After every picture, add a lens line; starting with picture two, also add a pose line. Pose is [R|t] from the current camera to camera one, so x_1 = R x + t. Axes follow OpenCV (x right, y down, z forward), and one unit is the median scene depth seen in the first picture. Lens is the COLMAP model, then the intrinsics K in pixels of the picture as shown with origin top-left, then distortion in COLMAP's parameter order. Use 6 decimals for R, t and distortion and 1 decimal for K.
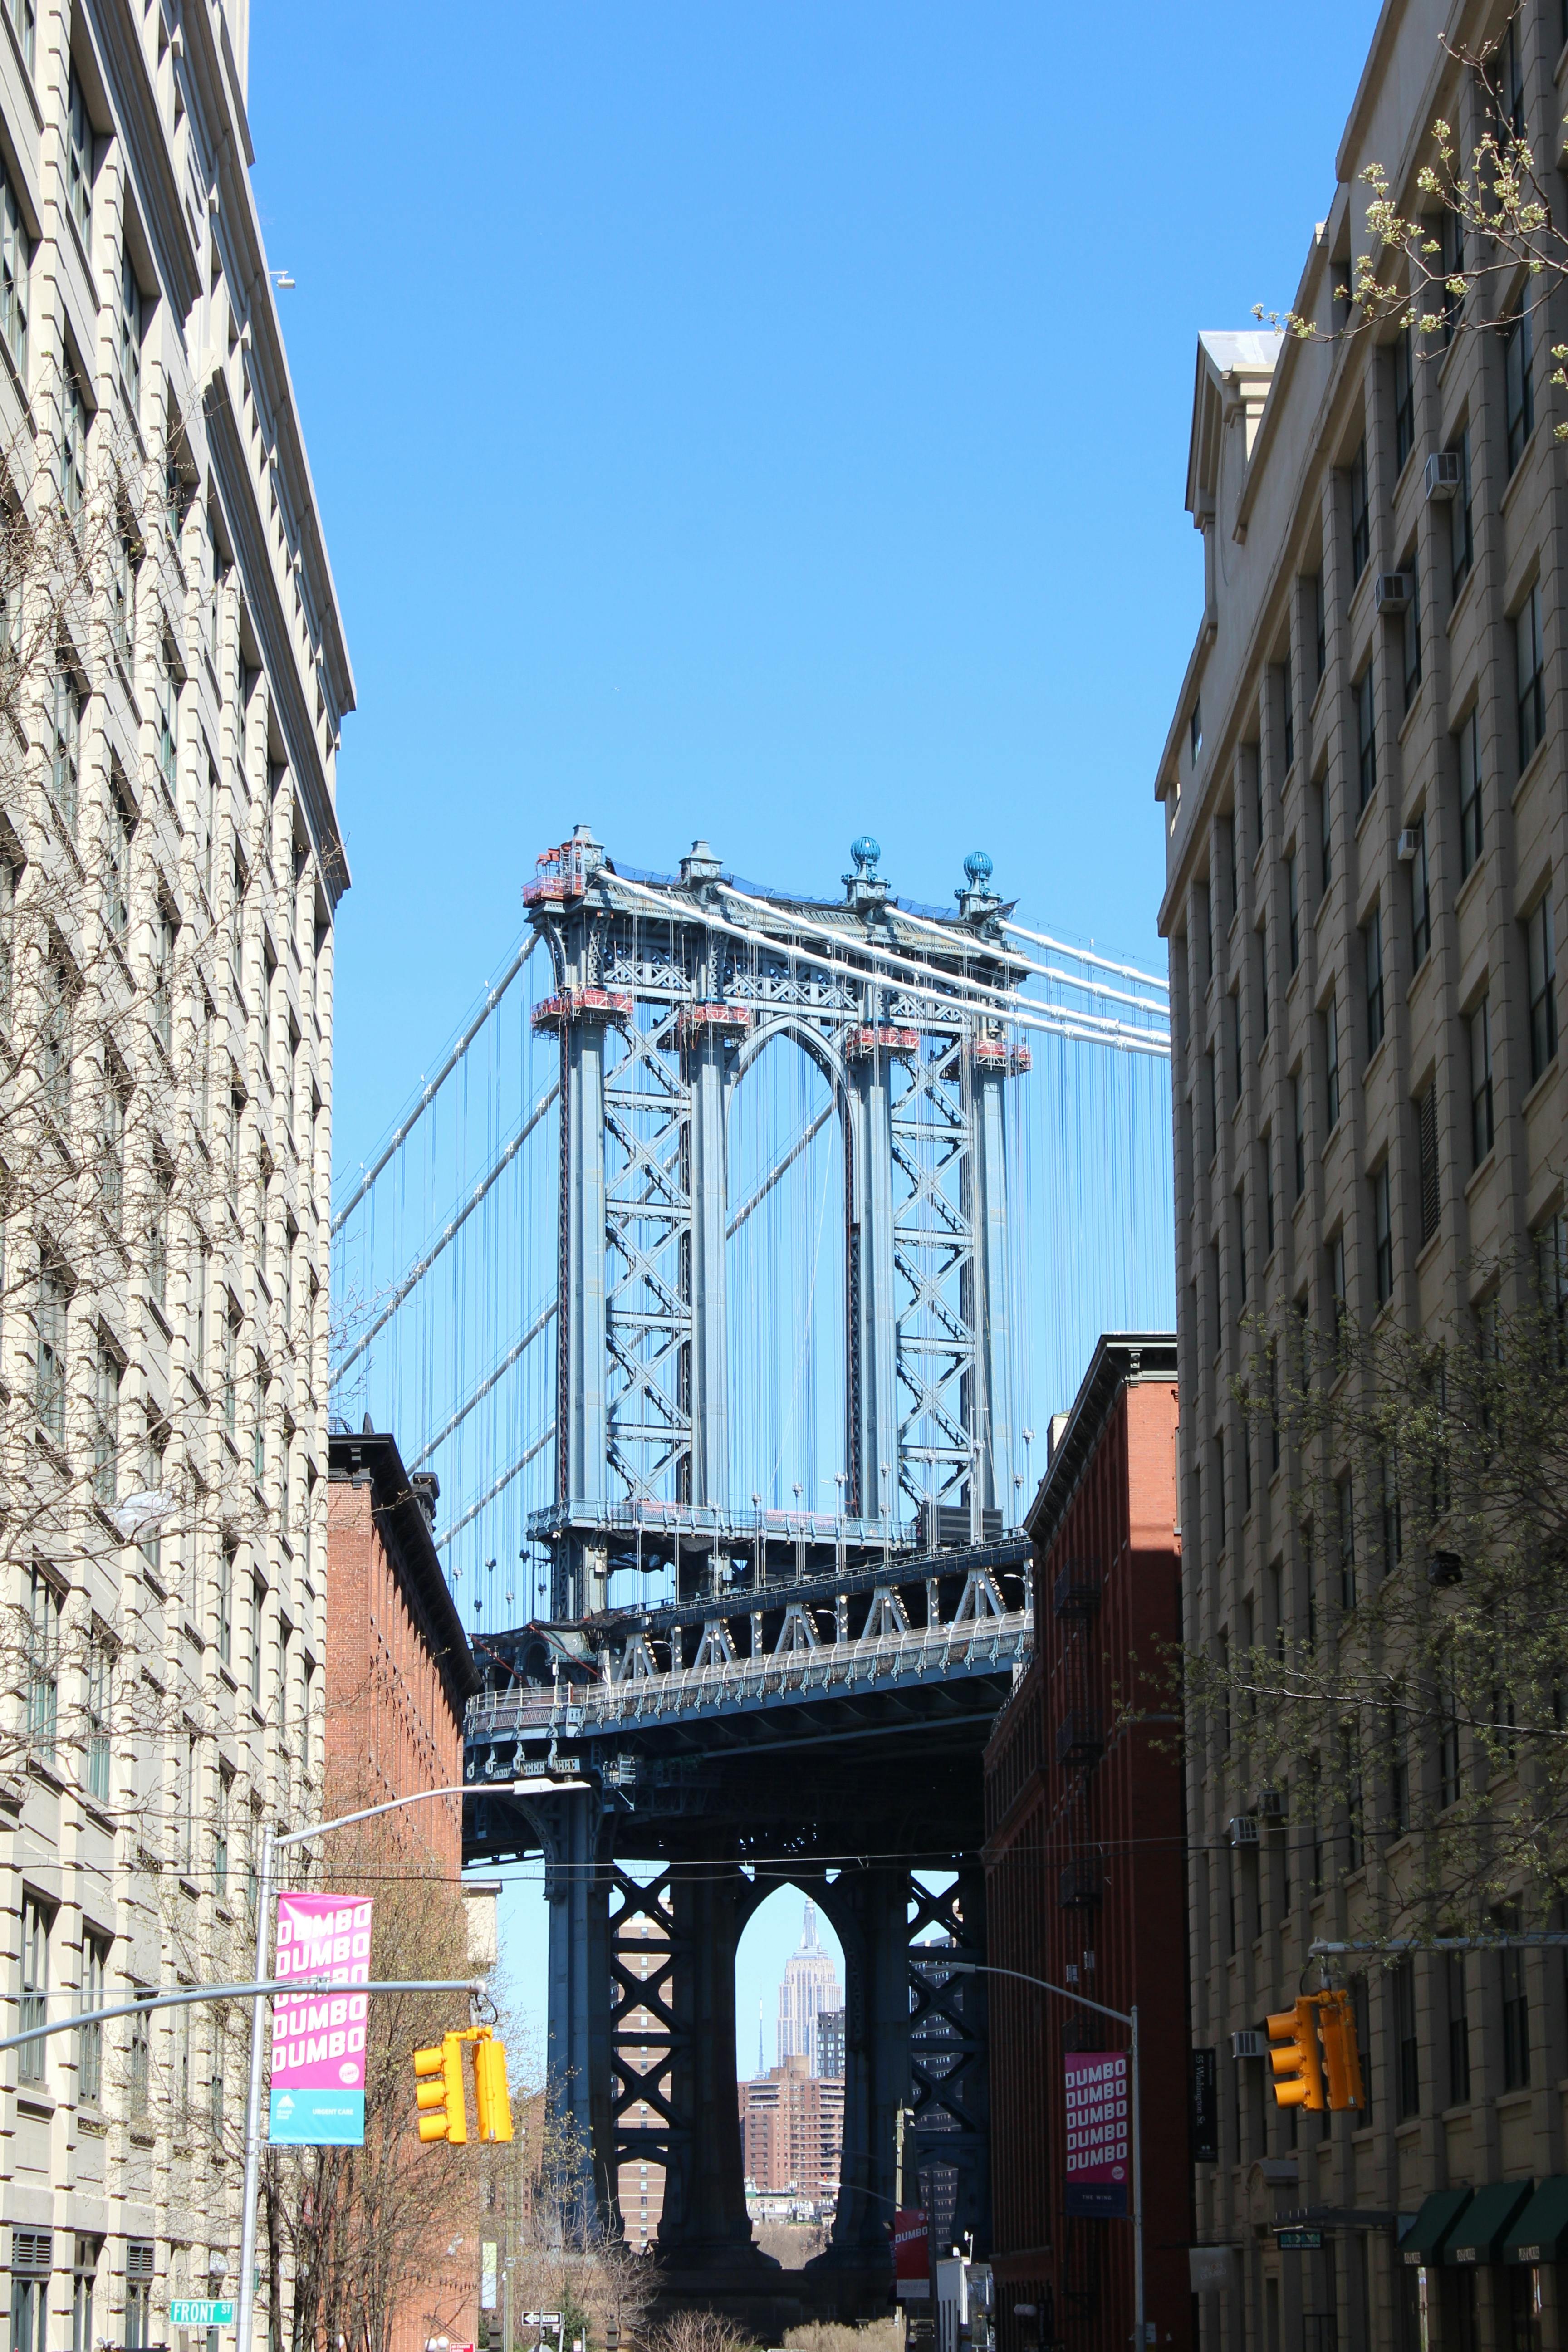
lens RADIAL K [[4731.3, 0, 741.1], [0, 4731.3, 1175.3], [0, 0, 1]] dist [-0.058465, 1.691802]
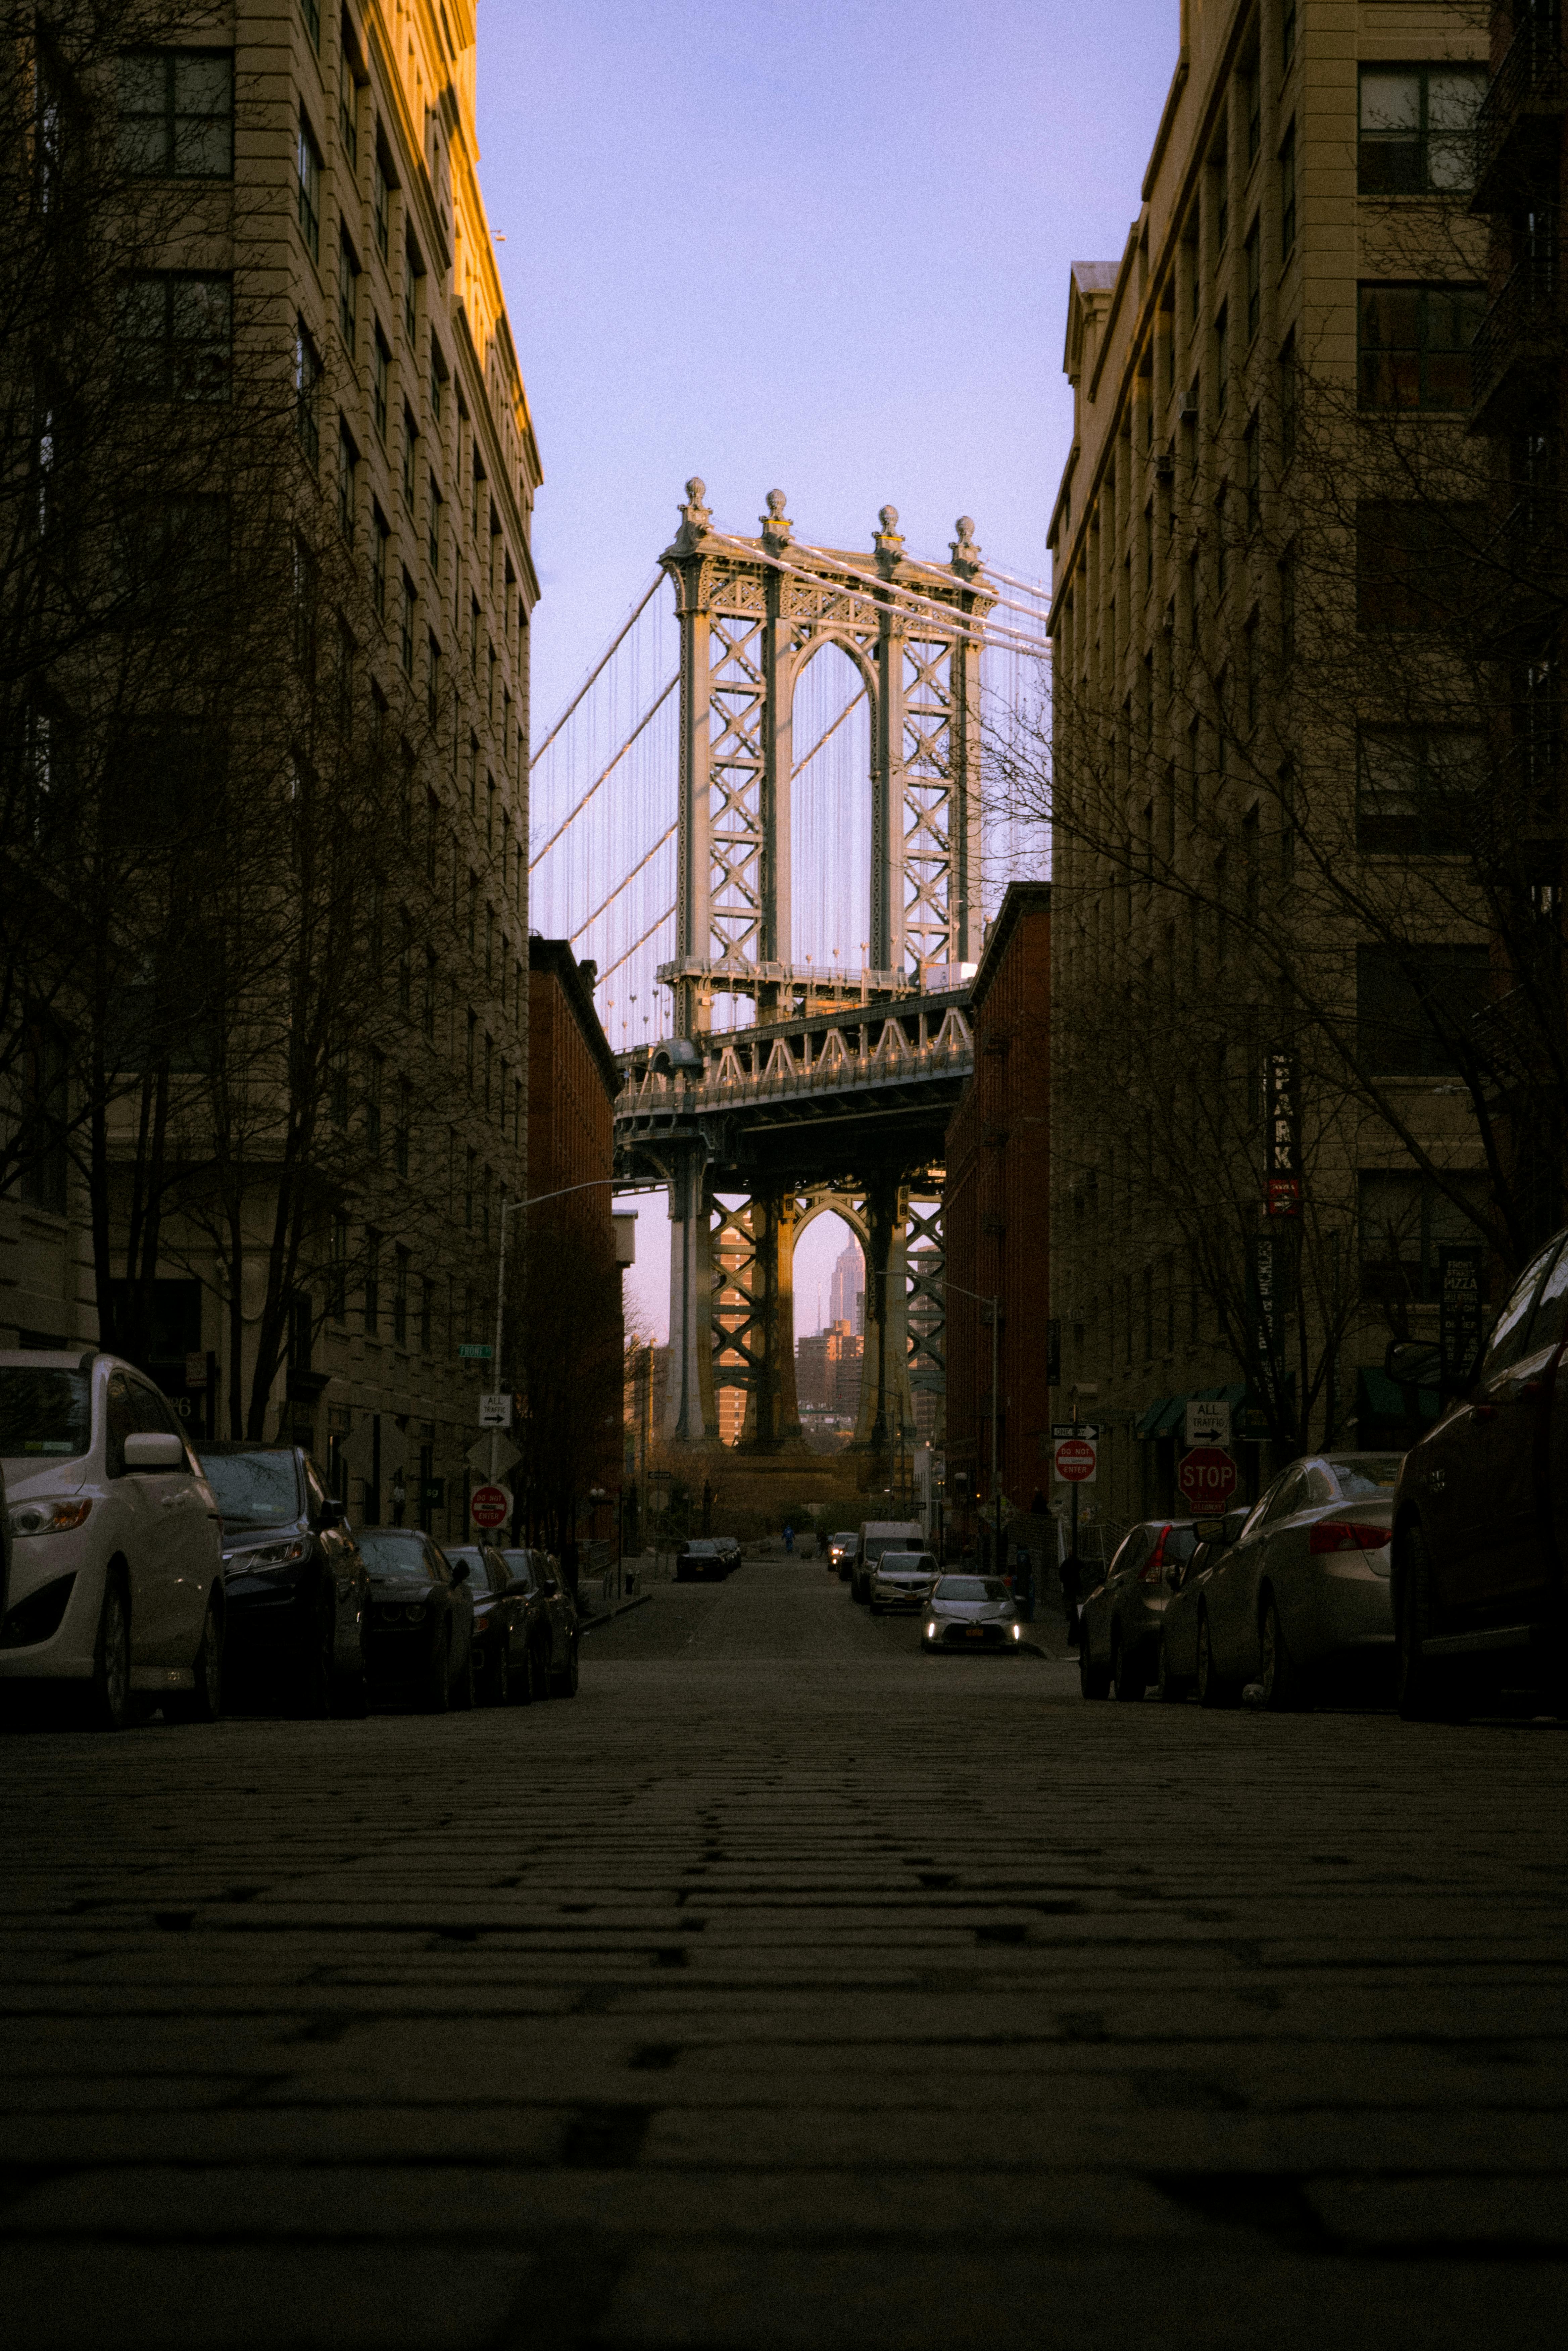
lens RADIAL K [[3829.7, 0, 784.0], [0, 3829.7, 1175.5], [0, 0, 1]] dist [0.012597, 0.031423]
pose [[0.999841, 0.007873, -0.015995, 0.015632], [-0.005448, 0.989222, 0.146325, -0.042209], [0.016974, -0.146215, 0.989107, -0.221942]]
